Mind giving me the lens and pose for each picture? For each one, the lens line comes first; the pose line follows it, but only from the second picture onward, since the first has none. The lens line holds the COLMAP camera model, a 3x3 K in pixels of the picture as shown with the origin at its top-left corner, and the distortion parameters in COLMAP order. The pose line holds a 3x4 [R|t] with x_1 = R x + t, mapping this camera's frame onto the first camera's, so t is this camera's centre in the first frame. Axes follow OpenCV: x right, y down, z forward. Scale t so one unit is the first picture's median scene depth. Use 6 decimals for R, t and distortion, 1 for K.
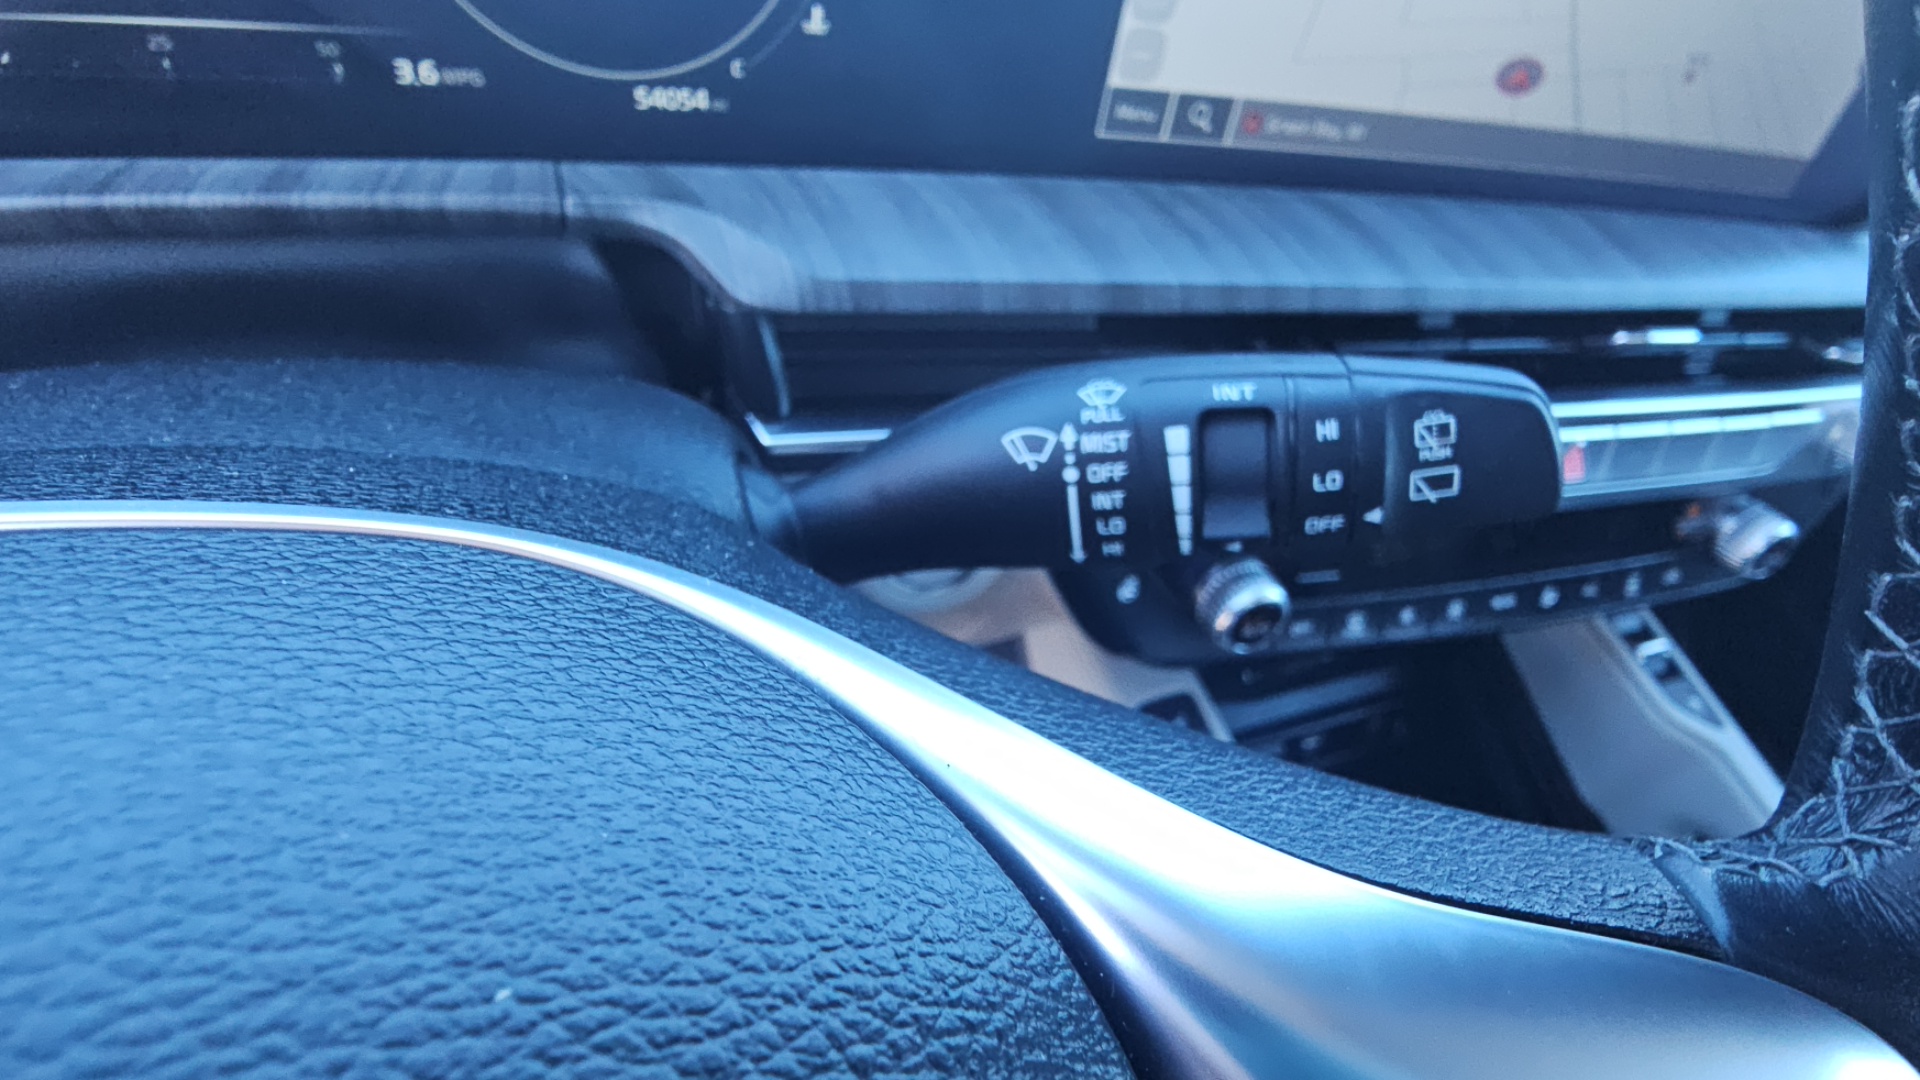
lens RADIAL K [[995.2, 0, 975.7], [0, 995.2, 546.4], [0, 0, 1]] dist [0.005324, -0.000032]
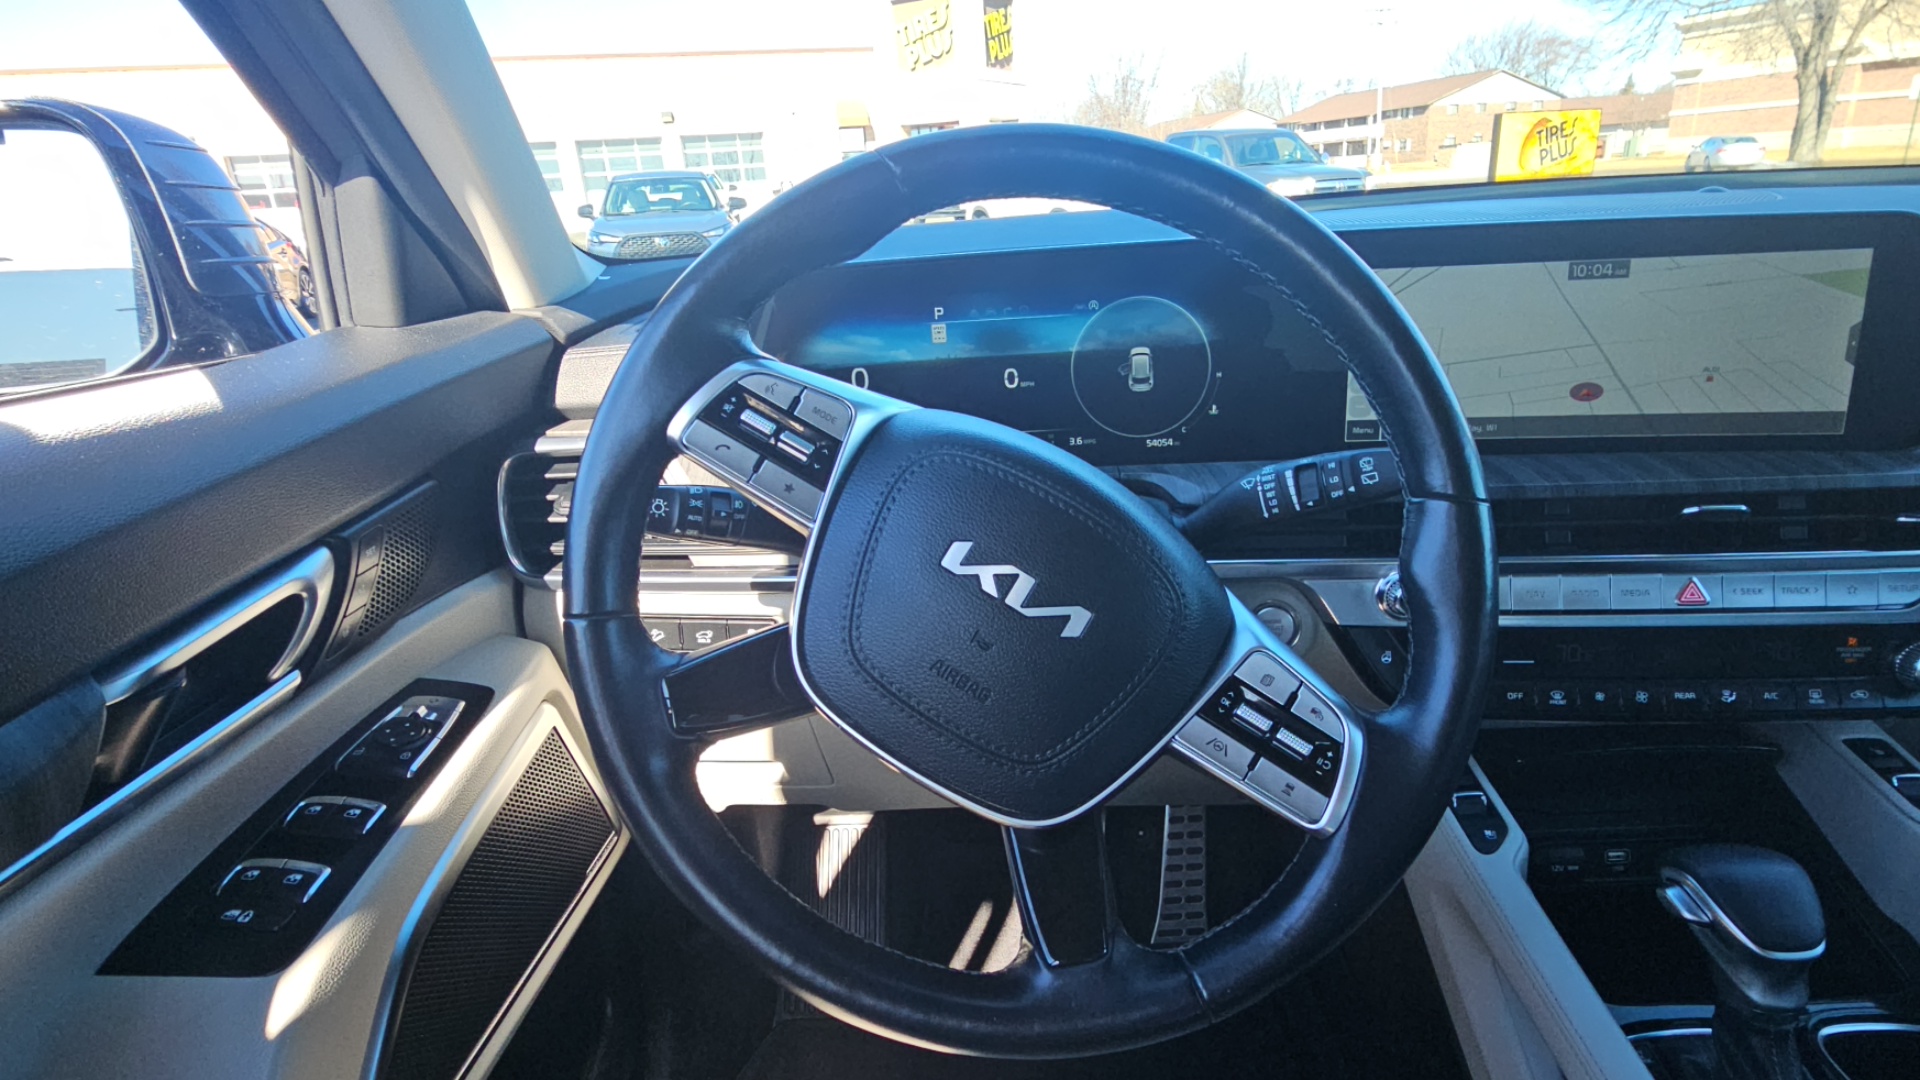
lens RADIAL K [[986.6, 0, 982.4], [0, 986.6, 550.0], [0, 0, 1]] dist [0.001676, -0.001943]
pose [[0.887882, -0.084846, -0.452179, 0.446129], [-0.117841, 0.908121, -0.401784, 0.933117], [0.444723, 0.410022, 0.796306, -1.202509]]
